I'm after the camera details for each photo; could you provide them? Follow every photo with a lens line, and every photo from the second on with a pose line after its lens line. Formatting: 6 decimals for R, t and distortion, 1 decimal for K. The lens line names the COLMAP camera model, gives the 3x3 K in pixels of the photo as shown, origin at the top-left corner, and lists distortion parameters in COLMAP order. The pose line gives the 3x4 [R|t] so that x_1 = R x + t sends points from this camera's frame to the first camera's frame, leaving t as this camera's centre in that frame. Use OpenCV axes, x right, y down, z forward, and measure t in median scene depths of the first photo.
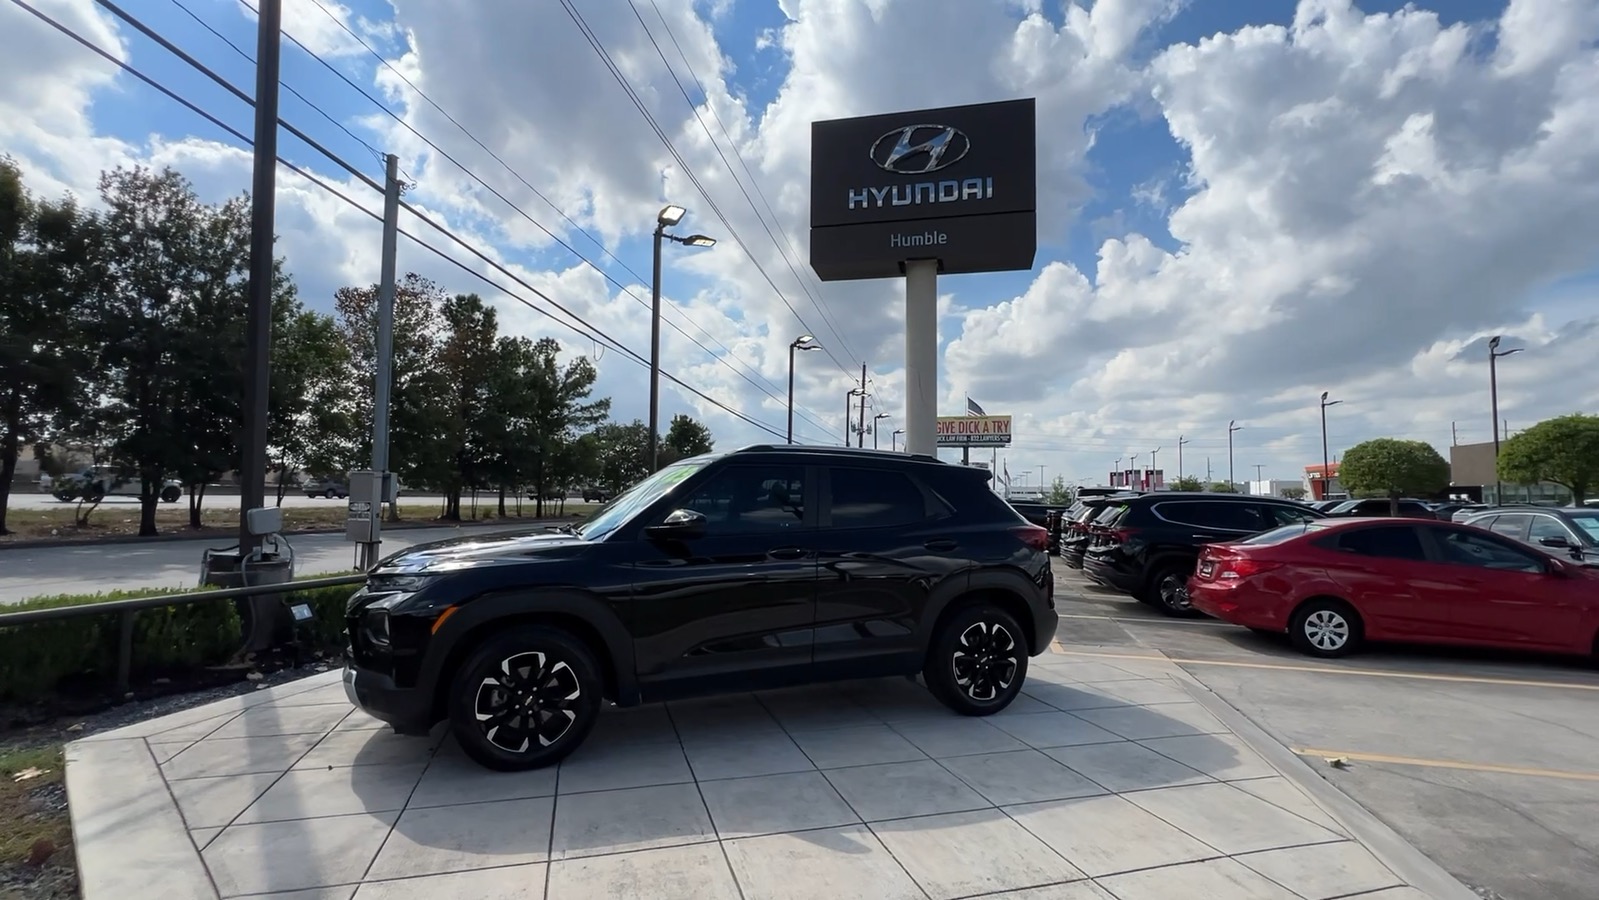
lens RADIAL K [[734.5, 0, 801.3], [0, 734.5, 448.8], [0, 0, 1]] dist [-0.001993, 0.002086]
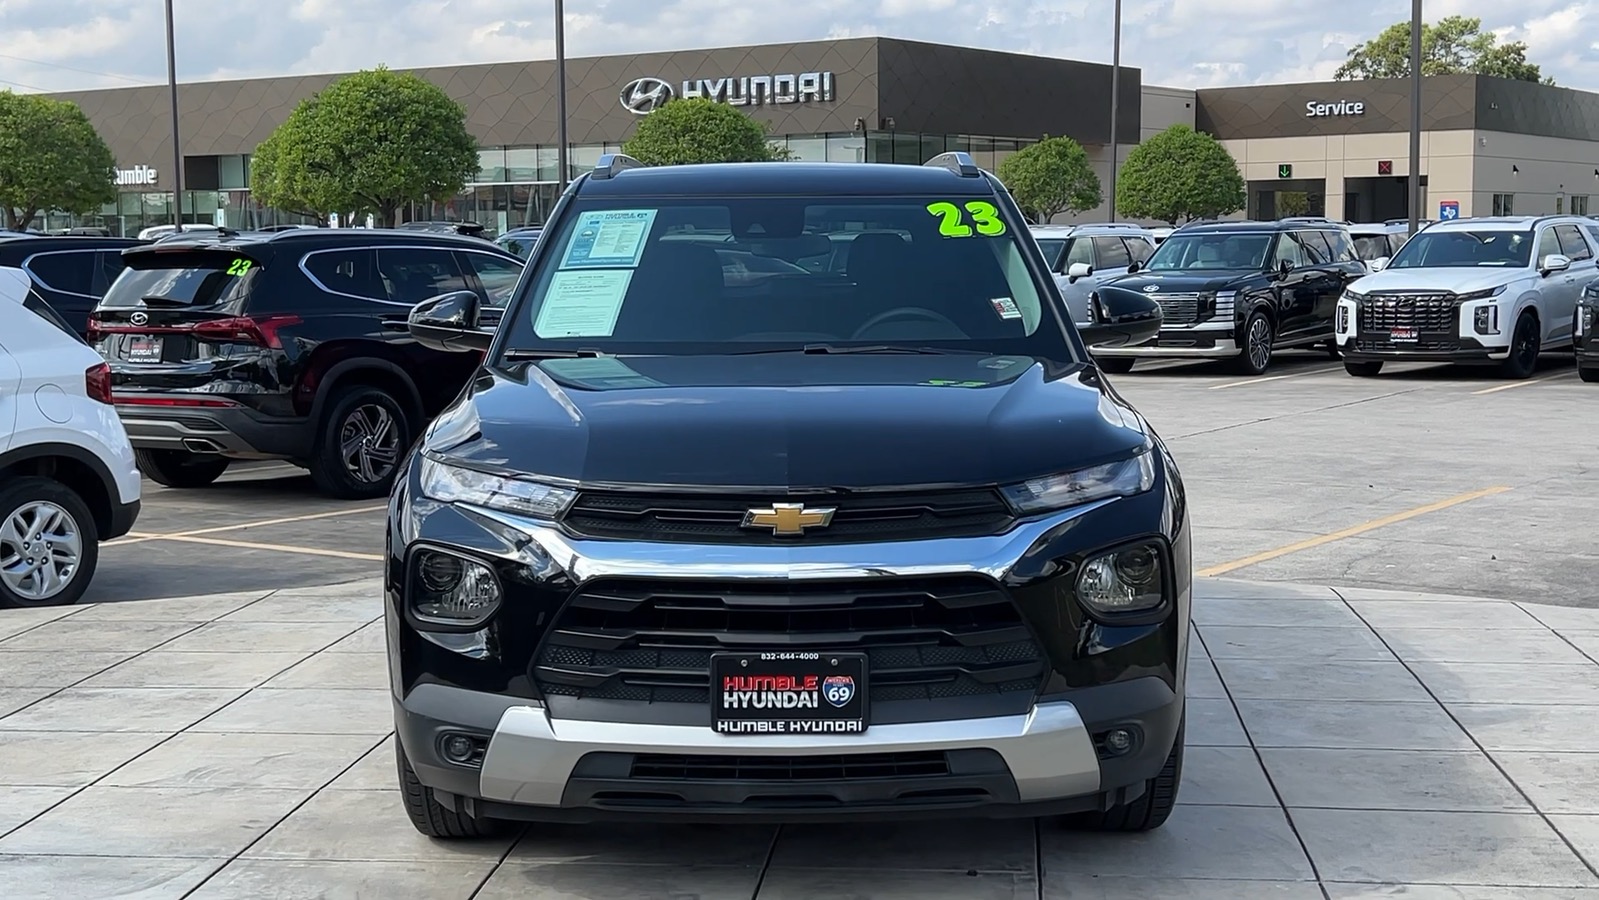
lens RADIAL K [[2113.5, 0, 806.4], [0, 2113.5, 449.2], [0, 0, 1]] dist [0.090098, 0.000000]
pose [[0.375211, -0.108165, 0.920607, -0.172539], [-0.050498, 0.989308, 0.136818, -0.000235], [-0.925563, -0.097824, 0.365738, 0.068173]]
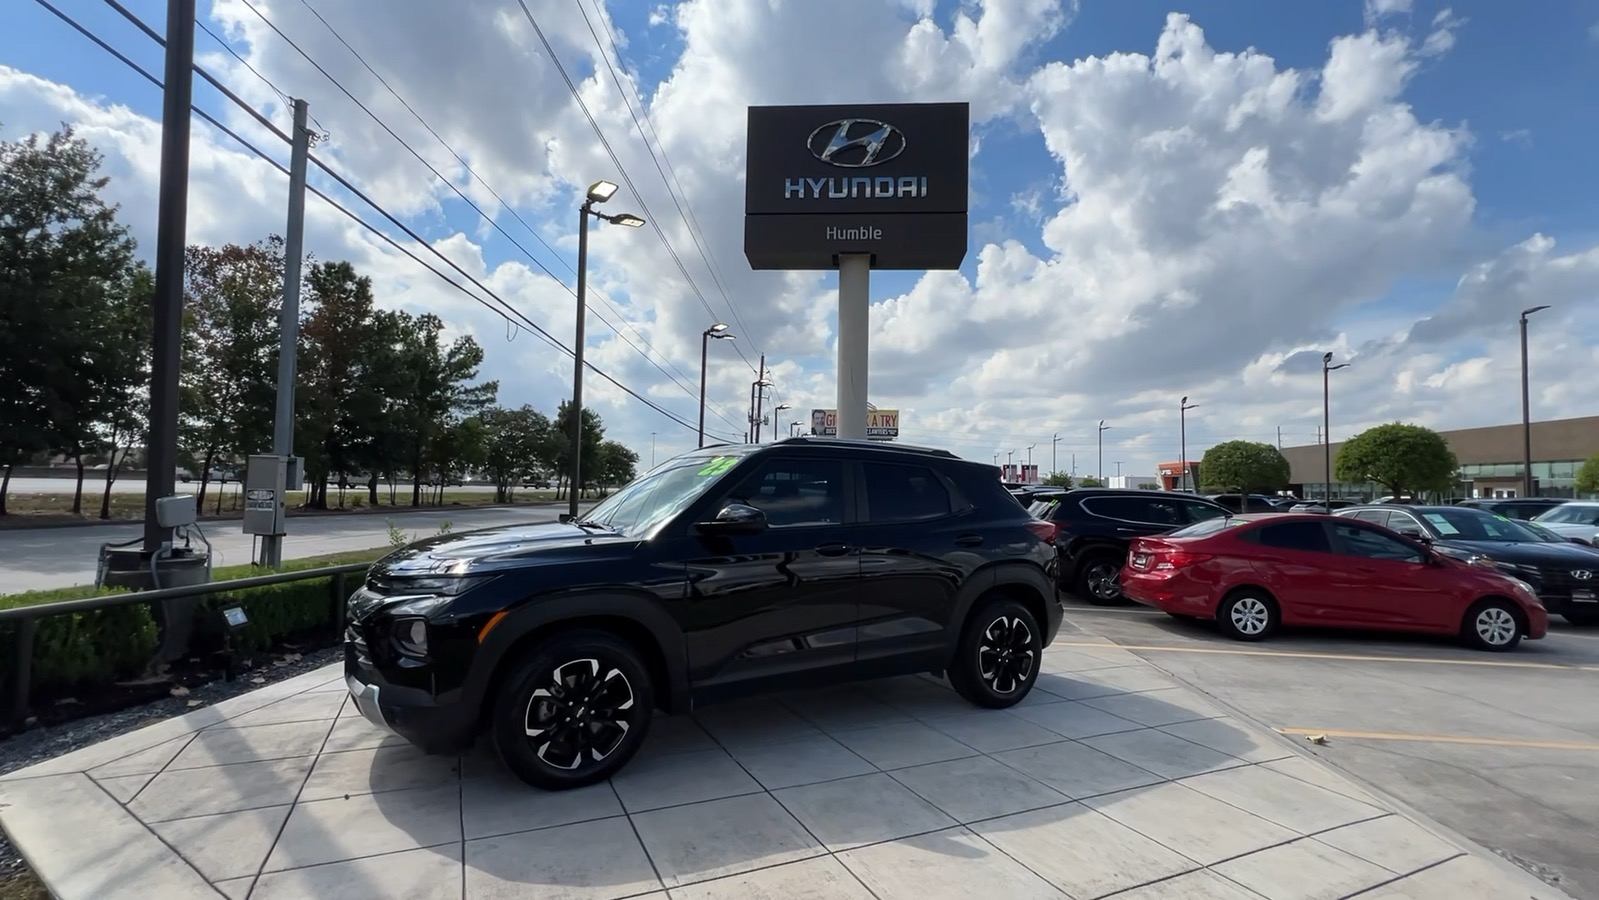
lens RADIAL K [[734.5, 0, 801.5], [0, 734.5, 451.2], [0, 0, 1]] dist [-0.001993, 0.002086]
pose [[0.987757, 0.018097, 0.154946, -0.023991], [-0.020626, 0.999679, 0.014731, -0.000222], [-0.154630, -0.017747, 0.987813, 0.005531]]
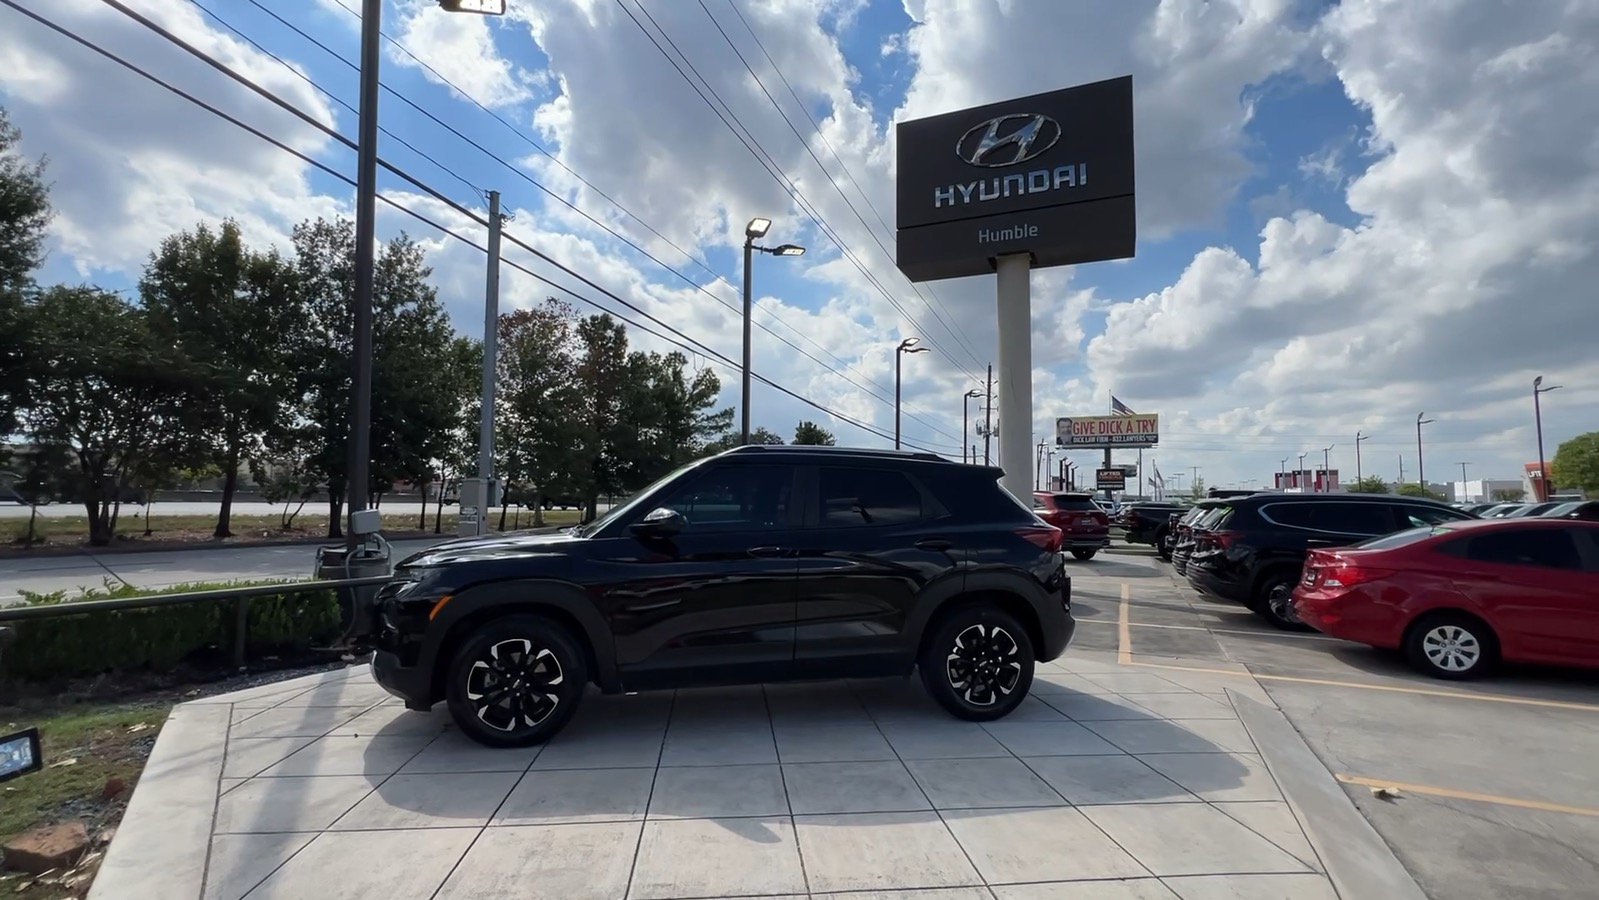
lens RADIAL K [[734.5, 0, 801.3], [0, 734.5, 445.5], [0, 0, 1]] dist [-0.001993, 0.002086]
pose [[0.983328, -0.018940, -0.180852, 0.024190], [0.016702, 0.999764, -0.013893, 0.001160], [0.181073, 0.010641, 0.983412, 0.000096]]
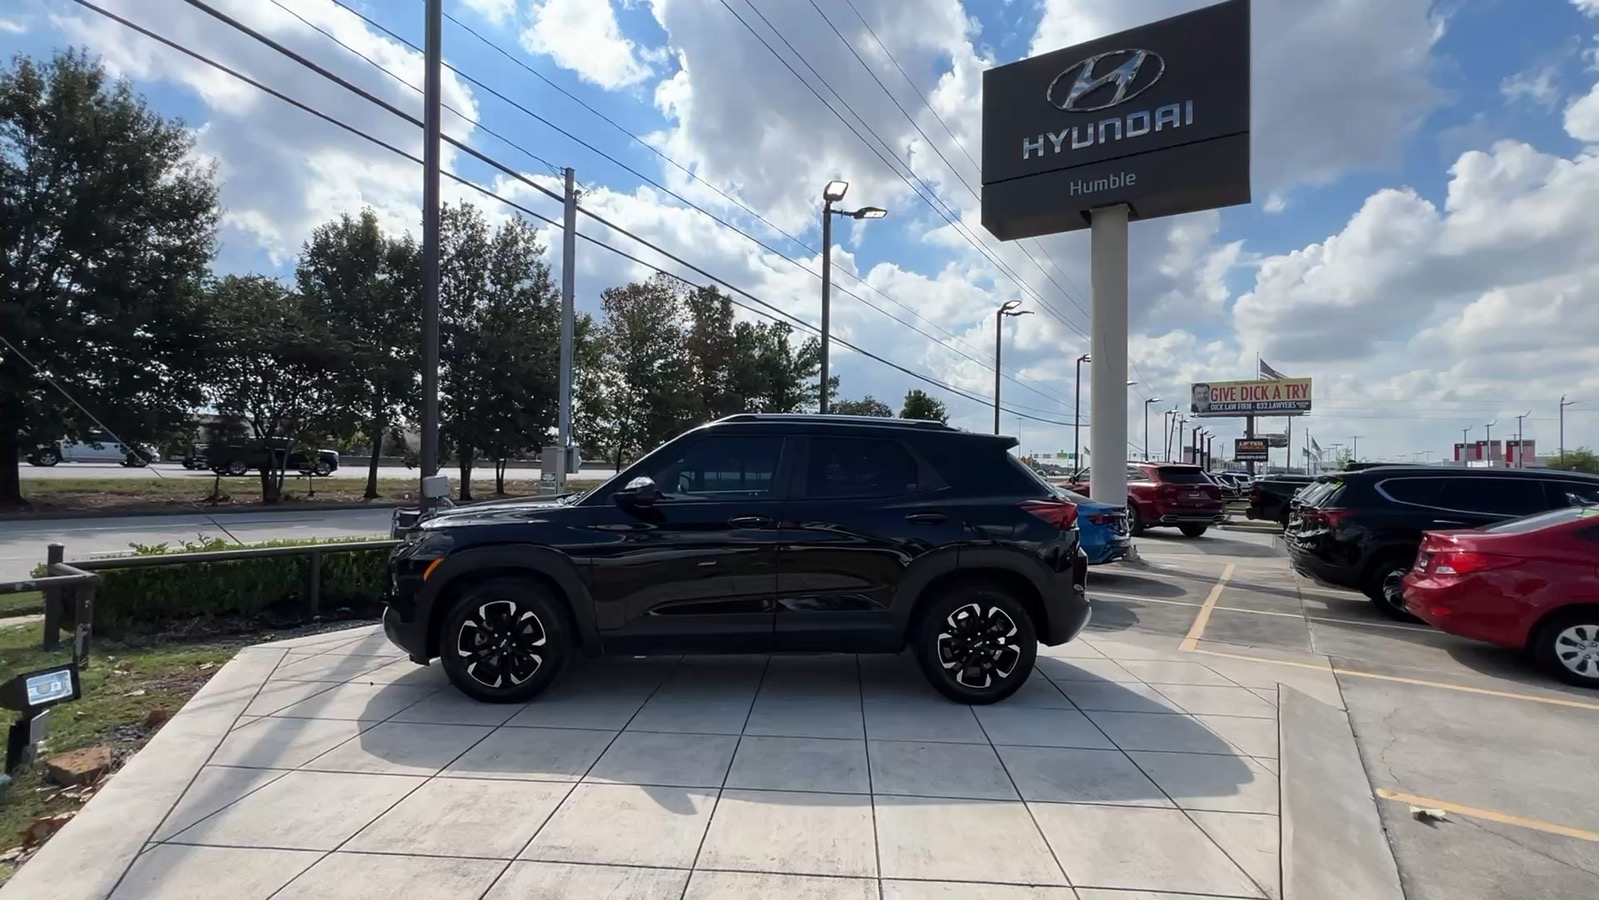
lens RADIAL K [[734.5, 0, 802.6], [0, 734.5, 442.6], [0, 0, 1]] dist [-0.001993, 0.002086]
pose [[0.942574, -0.008865, -0.333881, 0.043747], [0.017218, 0.999608, 0.022068, 0.001468], [0.333554, -0.026550, 0.942357, 0.008727]]
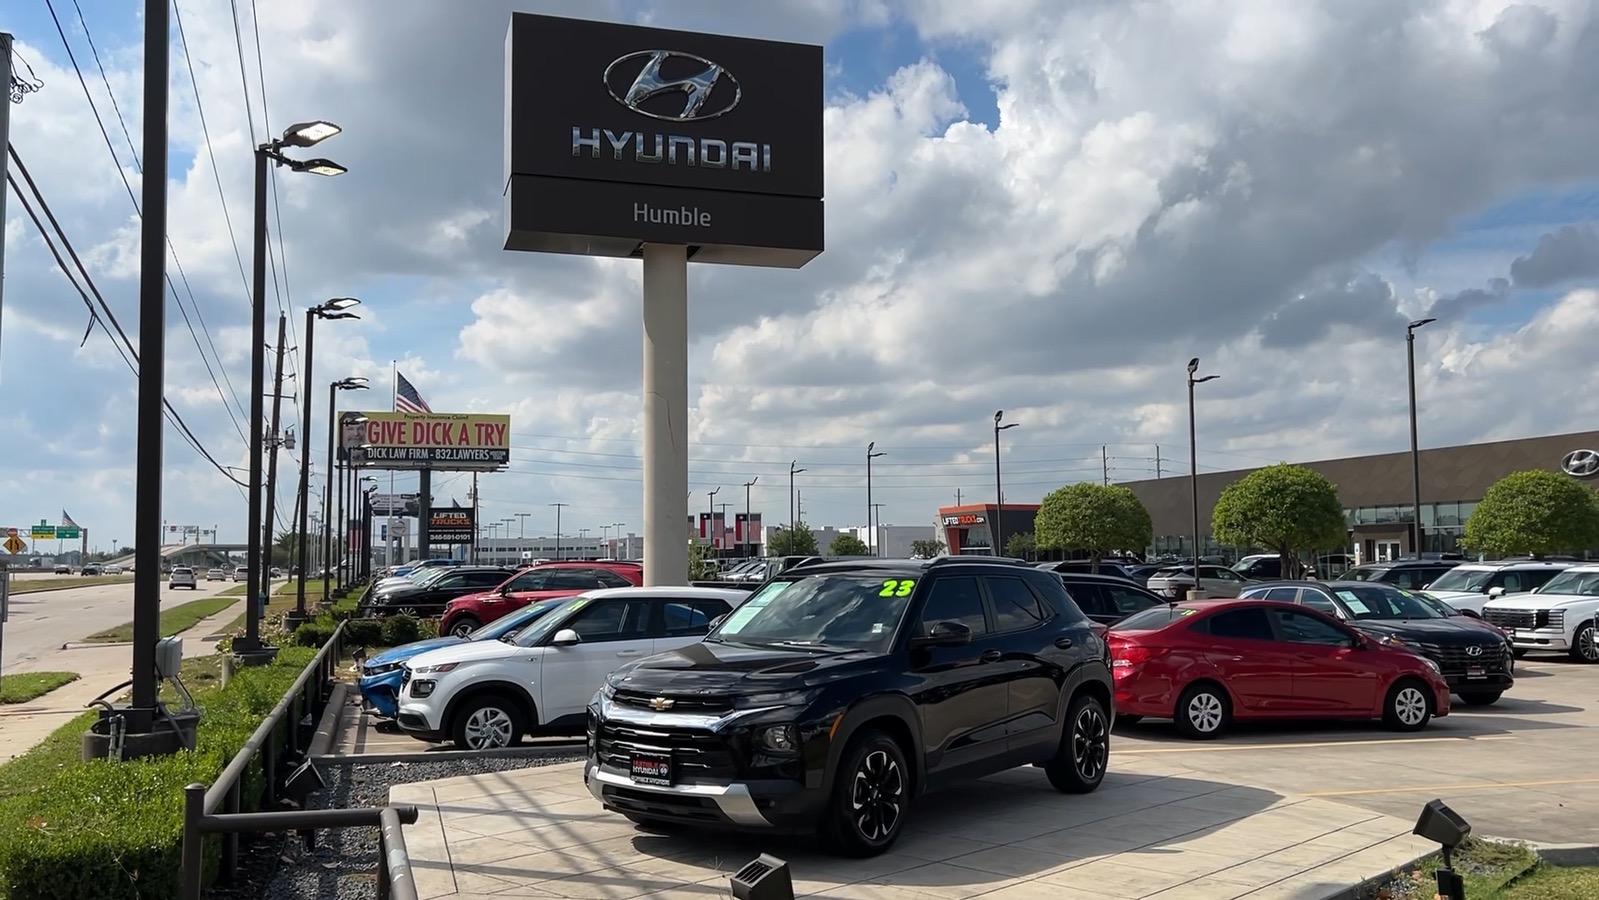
lens RADIAL K [[1380.7, 0, 804.2], [0, 1380.7, 454.5], [0, 0, 1]] dist [0.073276, -0.116485]
pose [[0.864149, 0.021618, 0.502772, -0.153559], [-0.017413, 0.999763, -0.013060, -0.015904], [-0.502936, 0.002531, 0.864320, -0.081233]]
